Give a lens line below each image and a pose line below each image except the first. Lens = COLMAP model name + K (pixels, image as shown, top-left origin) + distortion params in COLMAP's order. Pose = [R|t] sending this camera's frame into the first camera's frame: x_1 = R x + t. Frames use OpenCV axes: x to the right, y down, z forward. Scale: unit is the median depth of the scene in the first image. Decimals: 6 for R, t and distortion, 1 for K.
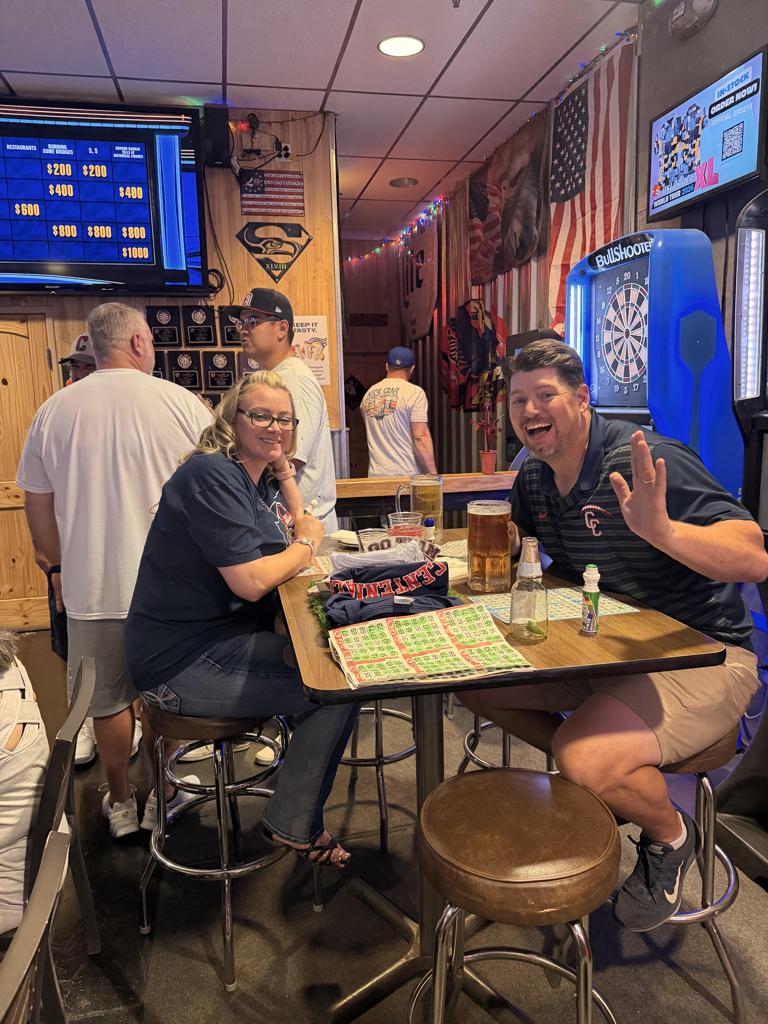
lens RADIAL K [[720.9, 0, 383.7], [0, 720.9, 524.0], [0, 0, 1]] dist [0.092261, -0.159303]
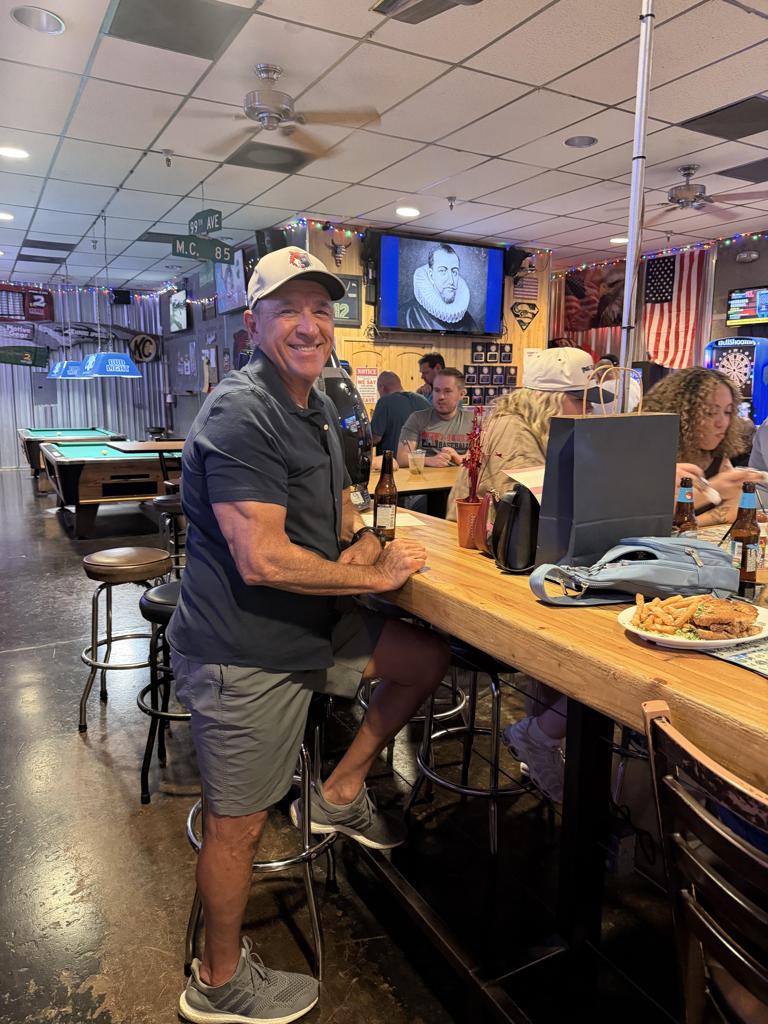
lens RADIAL K [[720.9, 0, 383.7], [0, 720.9, 524.0], [0, 0, 1]] dist [0.092261, -0.159303]
pose [[0.954543, -0.026654, 0.296879, -1.149184], [0.024263, 0.999637, 0.011737, 0.169178], [-0.297084, -0.004000, 0.954843, -0.821603]]
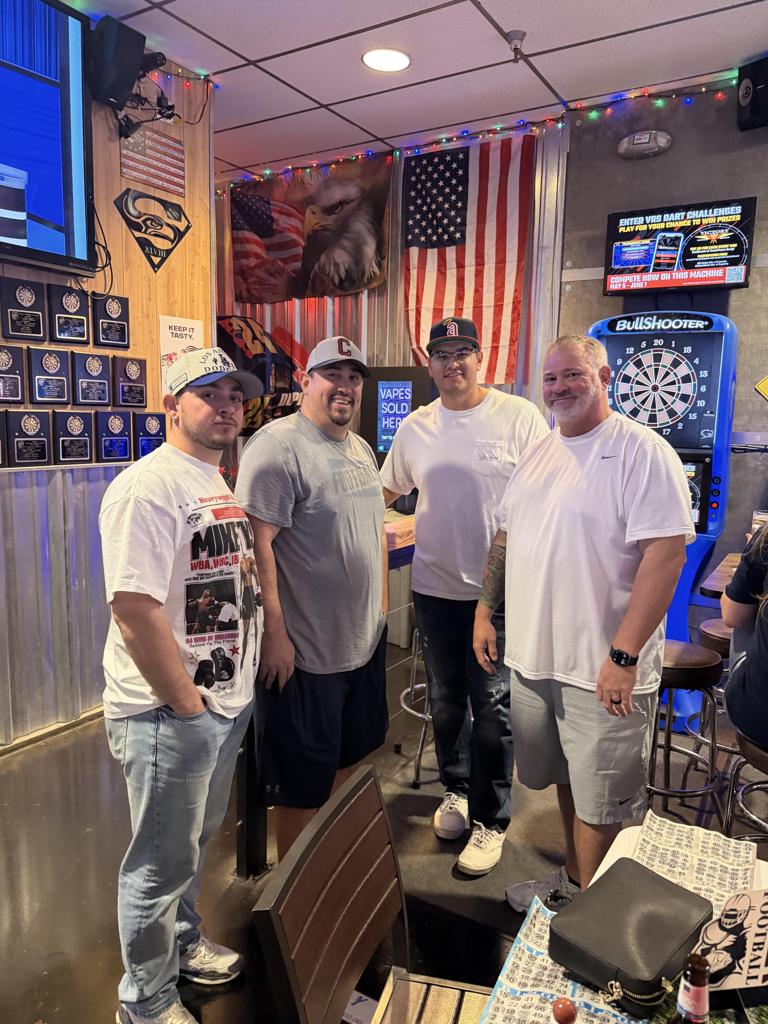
lens RADIAL K [[720.9, 0, 383.7], [0, 720.9, 524.0], [0, 0, 1]] dist [0.092261, -0.159303]
pose [[0.698154, -0.069172, 0.712598, -0.562900], [0.083243, 0.996414, 0.015166, -0.055646], [-0.711091, 0.048731, 0.701409, 0.296795]]
